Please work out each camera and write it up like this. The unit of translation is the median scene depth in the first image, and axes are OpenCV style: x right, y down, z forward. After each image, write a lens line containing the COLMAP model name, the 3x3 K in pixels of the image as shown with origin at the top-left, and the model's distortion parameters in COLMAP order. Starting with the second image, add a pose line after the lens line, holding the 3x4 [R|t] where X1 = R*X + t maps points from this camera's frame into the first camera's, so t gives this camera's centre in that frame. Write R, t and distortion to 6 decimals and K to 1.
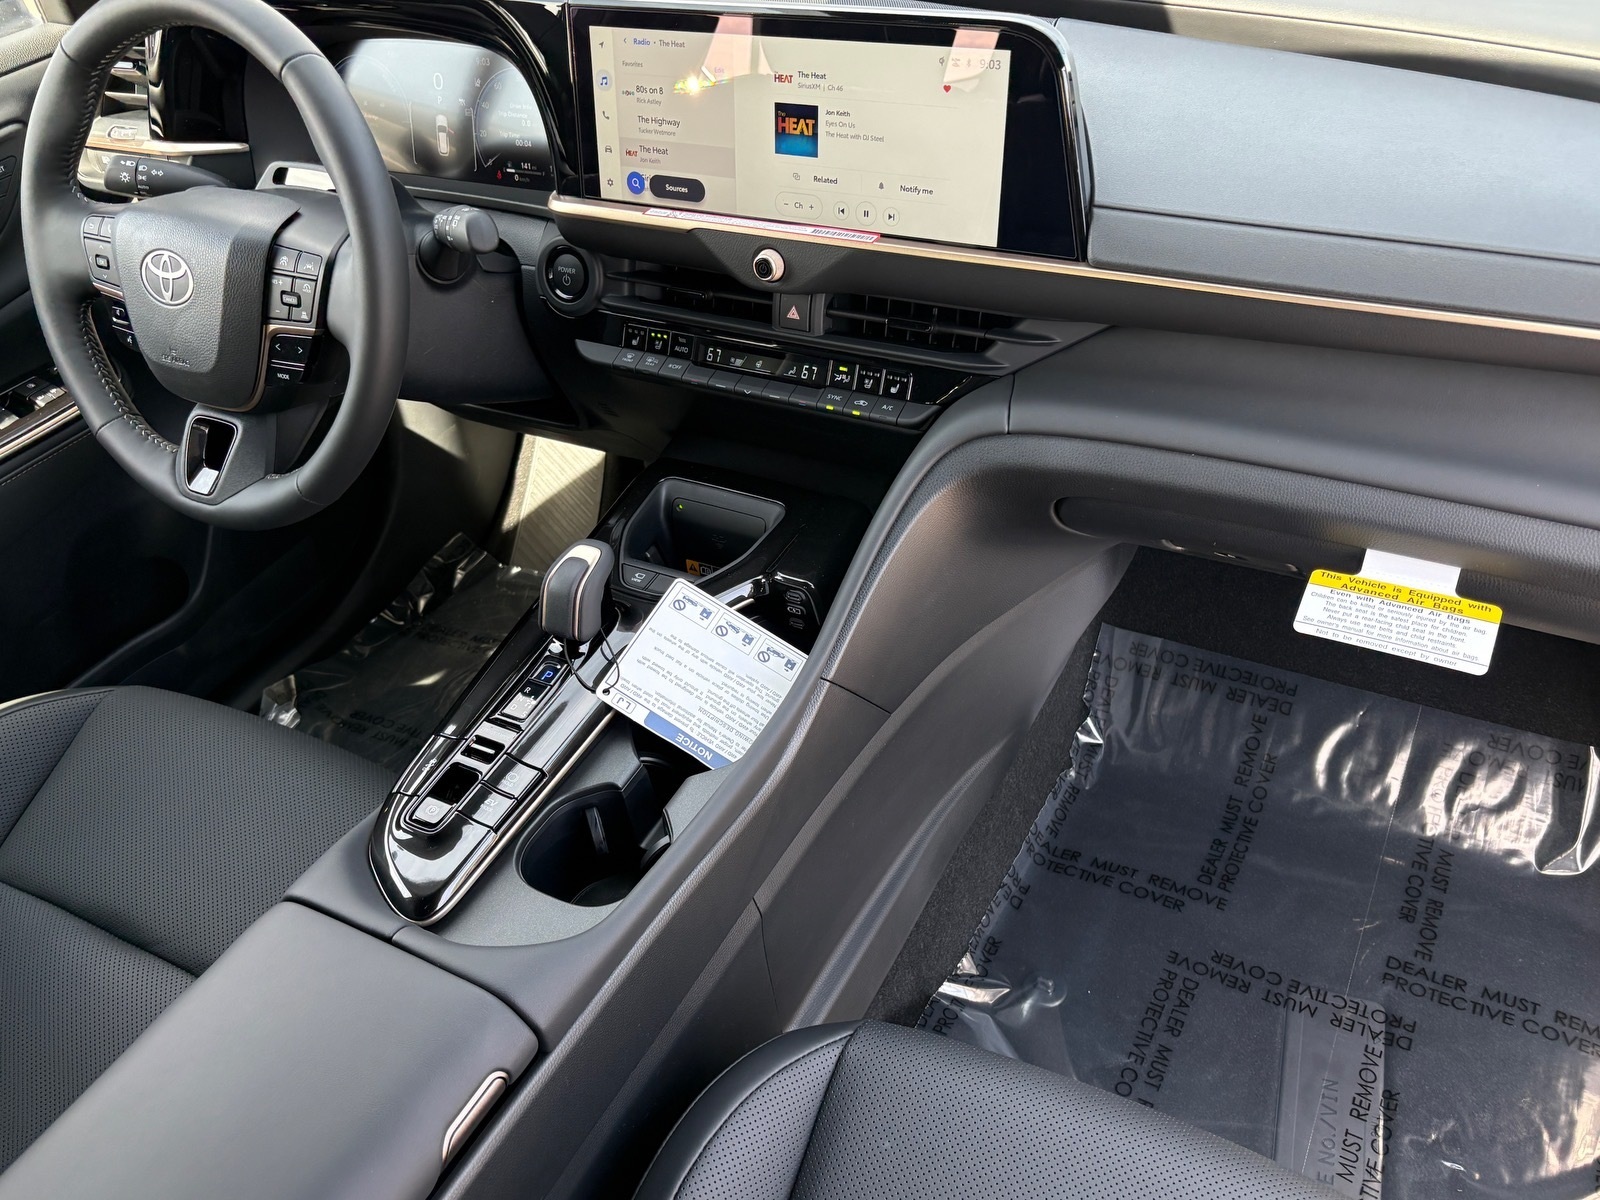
lens RADIAL K [[1324.5, 0, 798.3], [0, 1324.5, 608.2], [0, 0, 1]] dist [0.045199, -0.058533]
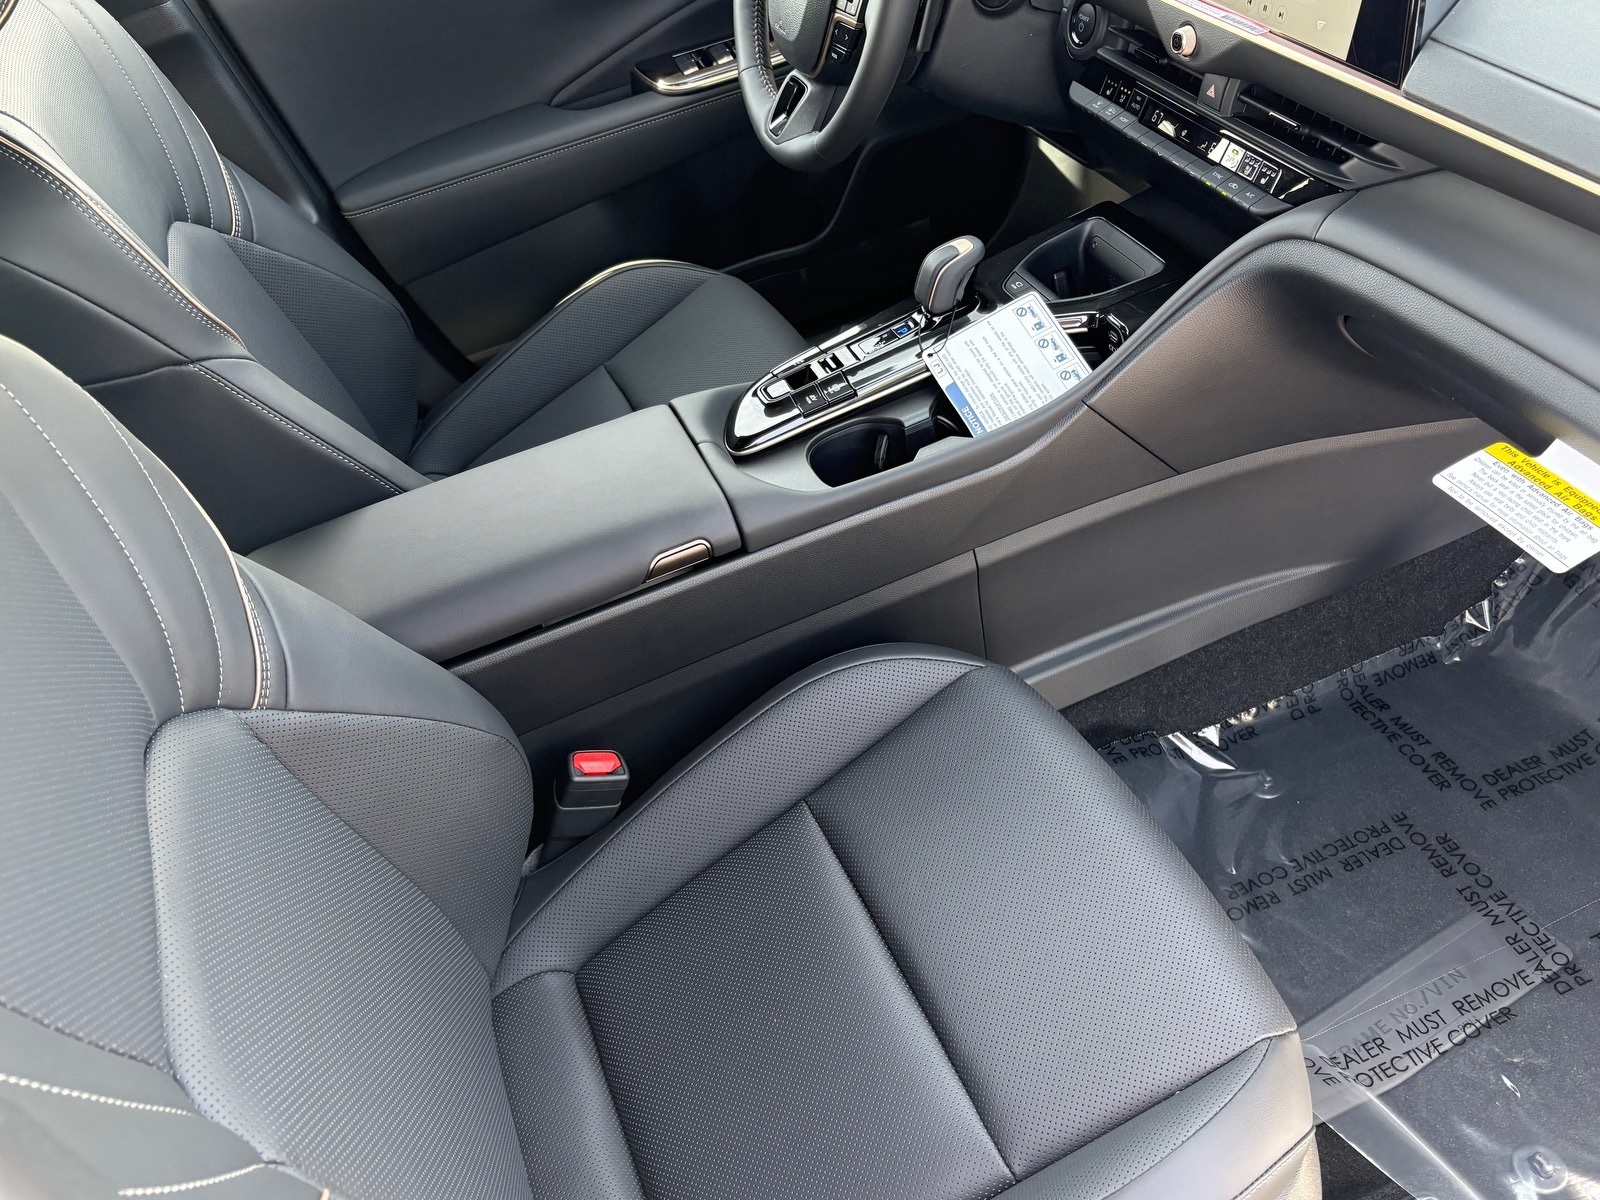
lens RADIAL K [[1324.5, 0, 789.5], [0, 1324.5, 605.6], [0, 0, 1]] dist [0.045199, -0.058533]
pose [[0.771554, 0.408868, -0.487373, 0.443583], [-0.322379, 0.911748, 0.254532, 0.000977], [0.548431, -0.039266, 0.835273, -0.149223]]
